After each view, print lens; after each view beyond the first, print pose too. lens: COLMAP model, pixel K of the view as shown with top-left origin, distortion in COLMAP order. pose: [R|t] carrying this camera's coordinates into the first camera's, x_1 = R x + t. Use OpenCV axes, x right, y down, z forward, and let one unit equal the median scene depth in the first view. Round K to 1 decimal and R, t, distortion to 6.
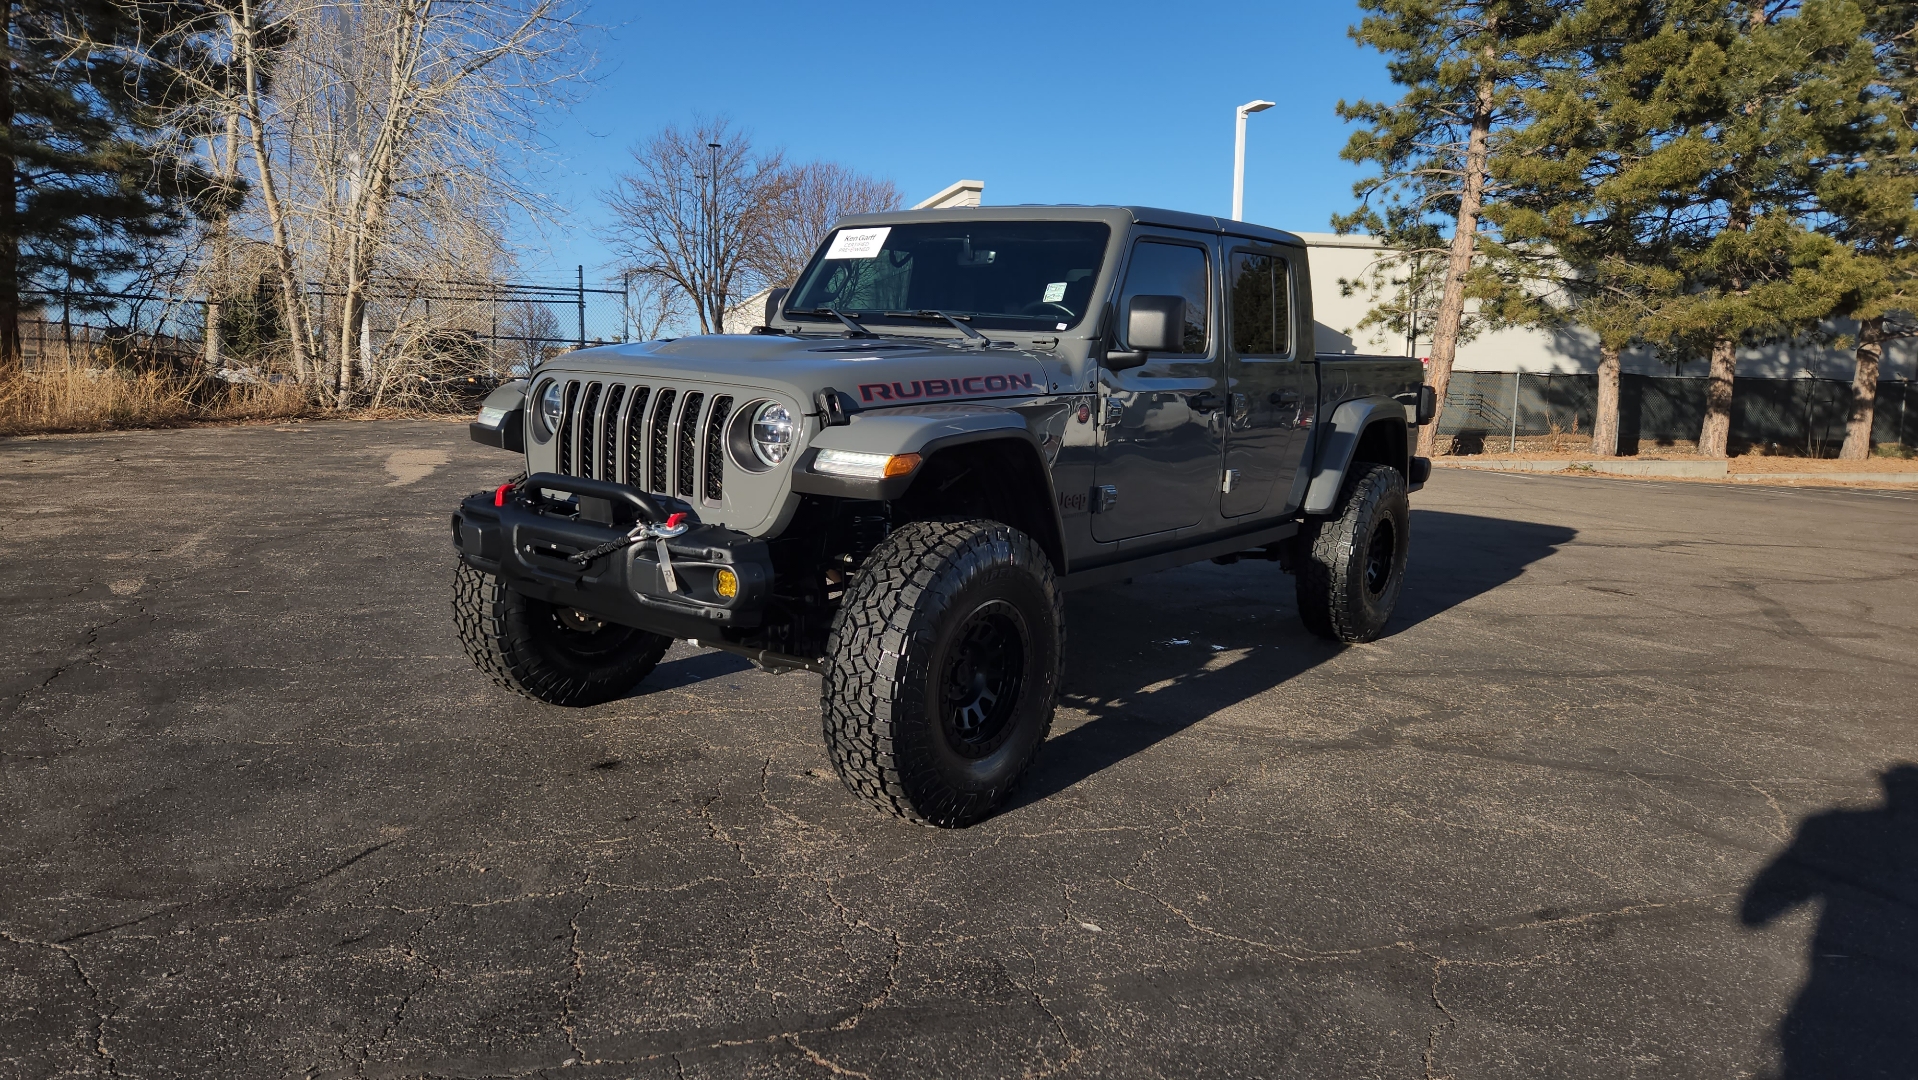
lens RADIAL K [[1282.2, 0, 940.0], [0, 1282.2, 539.9], [0, 0, 1]] dist [0.083689, -0.073451]
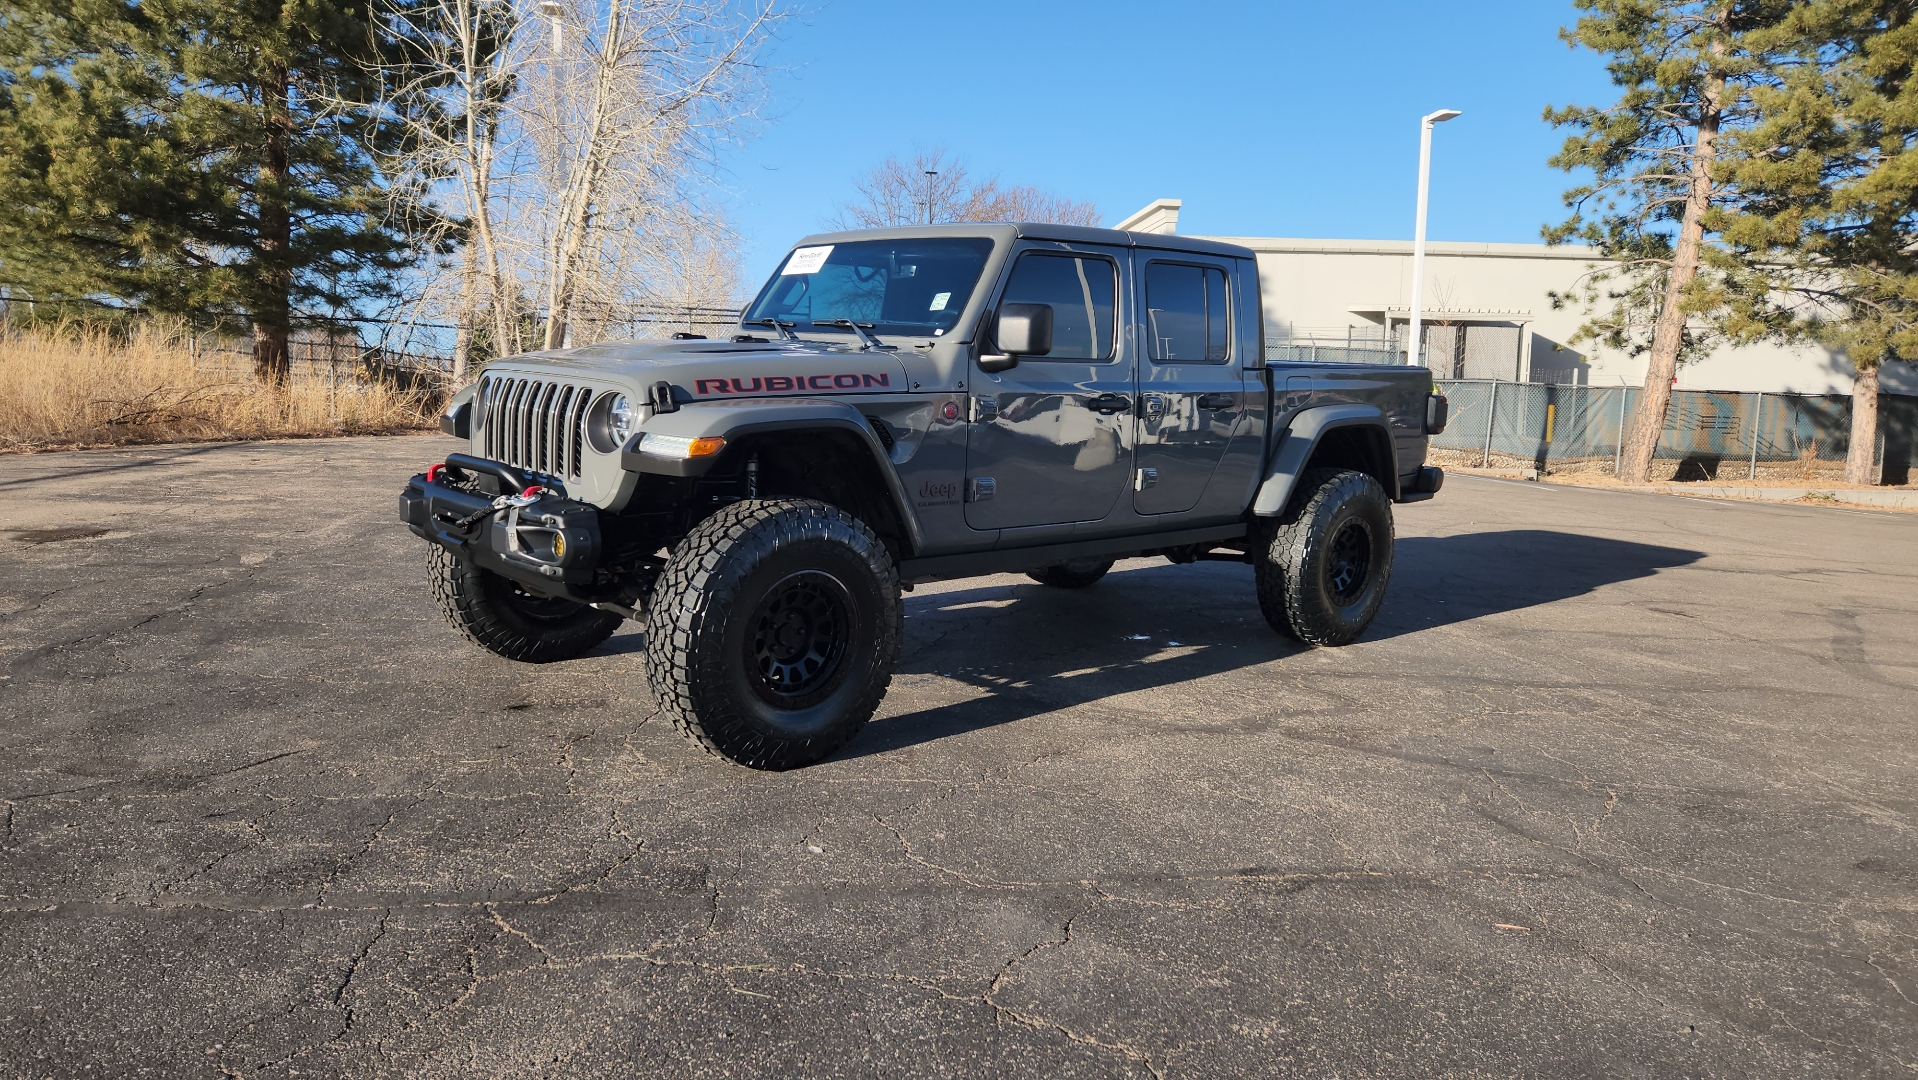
lens RADIAL K [[1283.4, 0, 930.6], [0, 1283.4, 538.7], [0, 0, 1]] dist [0.074998, -0.059520]
pose [[0.982585, 0.024596, -0.184180, 0.070274], [-0.027798, 0.999504, -0.014820, 0.006494], [0.183724, 0.019682, 0.982781, -0.018683]]
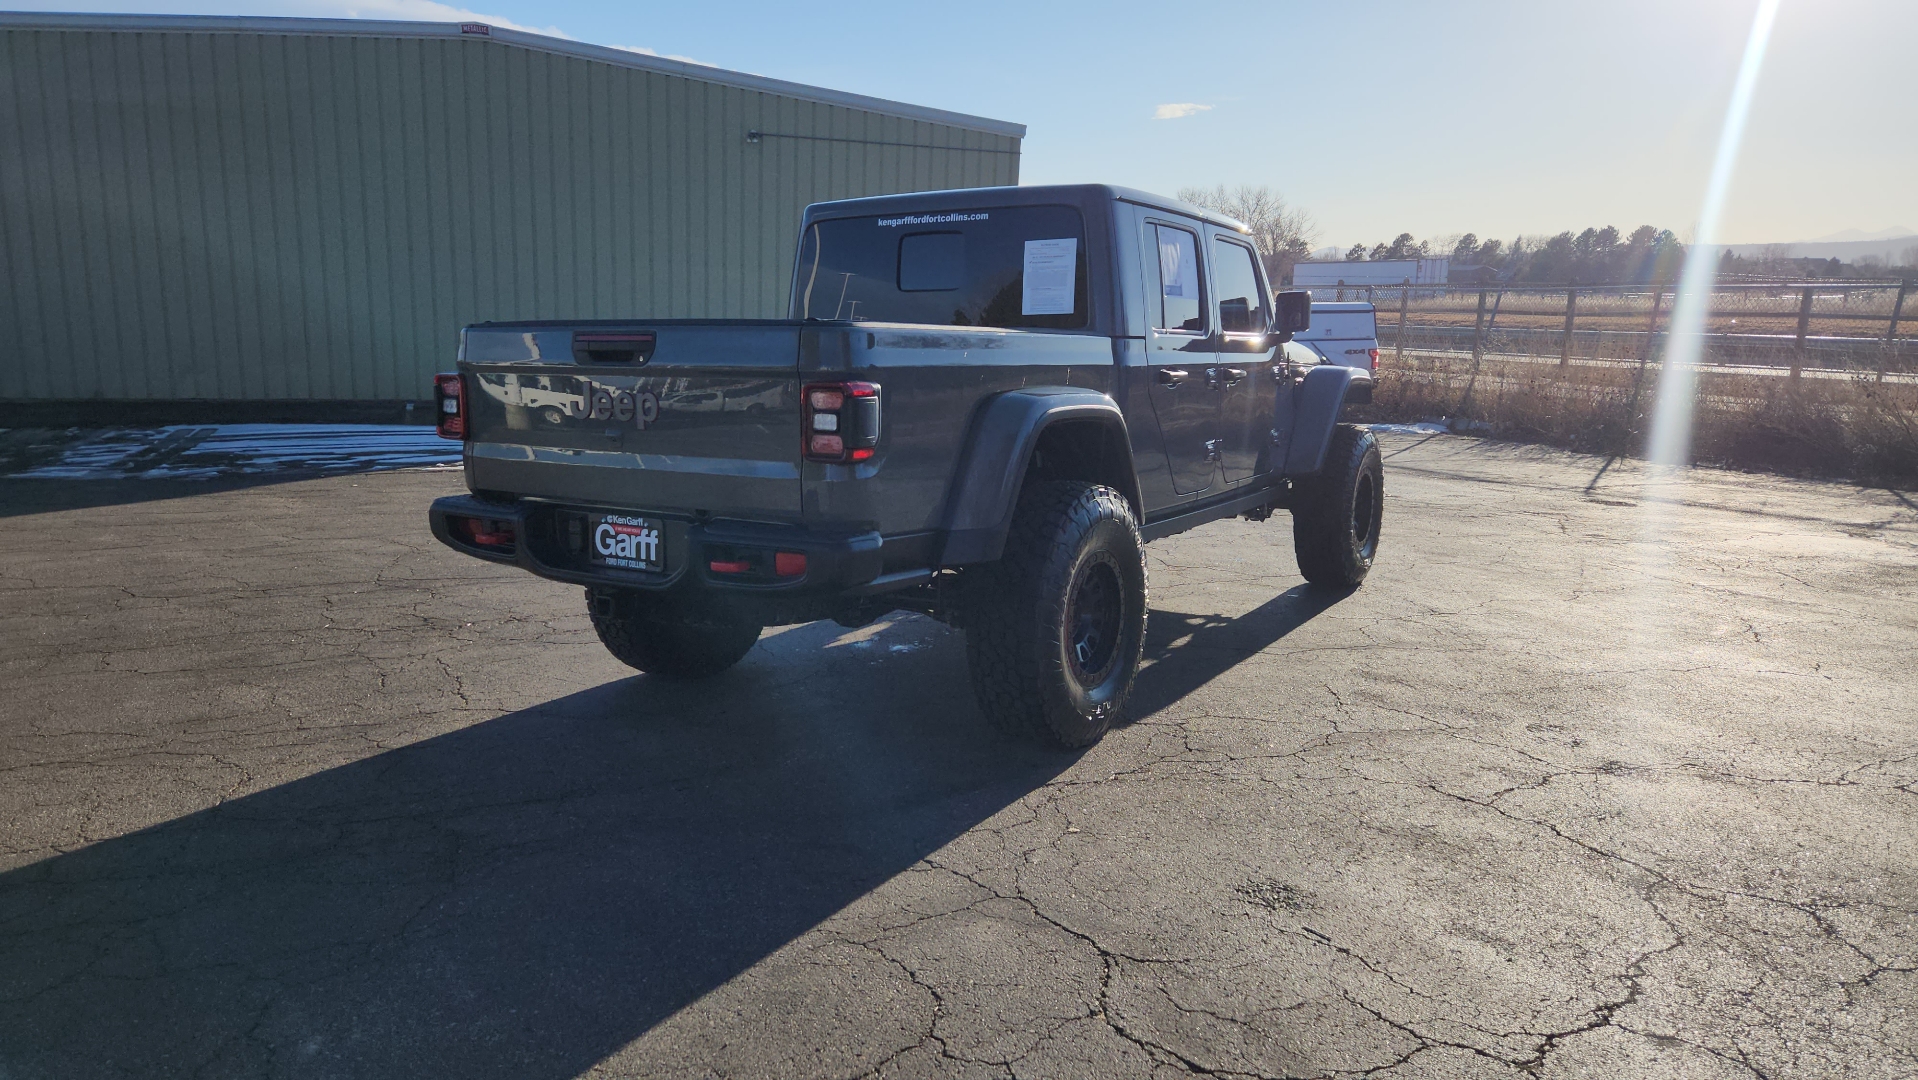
lens RADIAL K [[1280.9, 0, 931.9], [0, 1280.9, 555.9], [0, 0, 1]] dist [0.083739, -0.073001]
pose [[-0.996486, -0.030597, -0.077968, 0.080027], [-0.053560, 0.948464, 0.312325, -0.091542], [0.064394, 0.315404, -0.946770, 0.622753]]
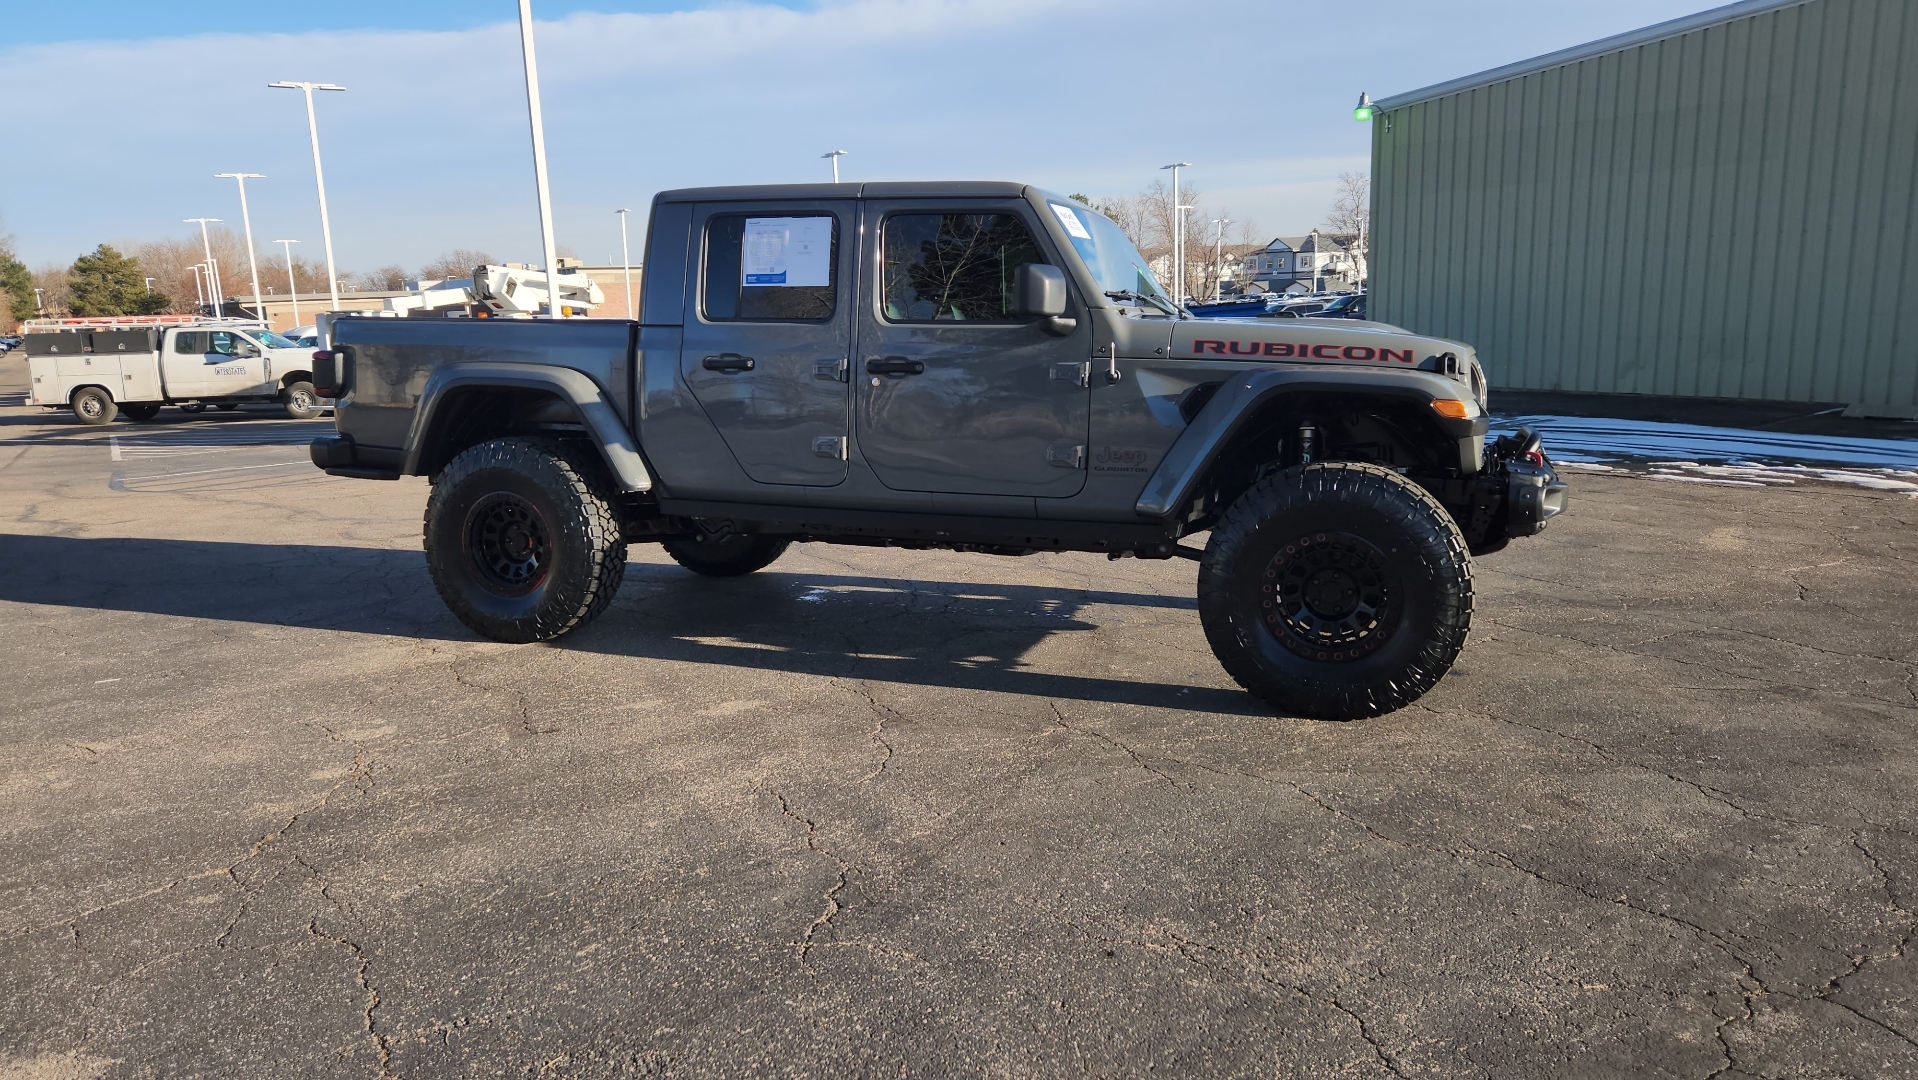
lens RADIAL K [[1282.2, 0, 940.0], [0, 1282.2, 539.9], [0, 0, 1]] dist [0.083689, -0.073451]
pose [[-0.284002, -0.189141, 0.939983, -0.279080], [0.136933, 0.962301, 0.235004, -0.067486], [-0.948995, 0.195457, -0.247395, 0.386169]]
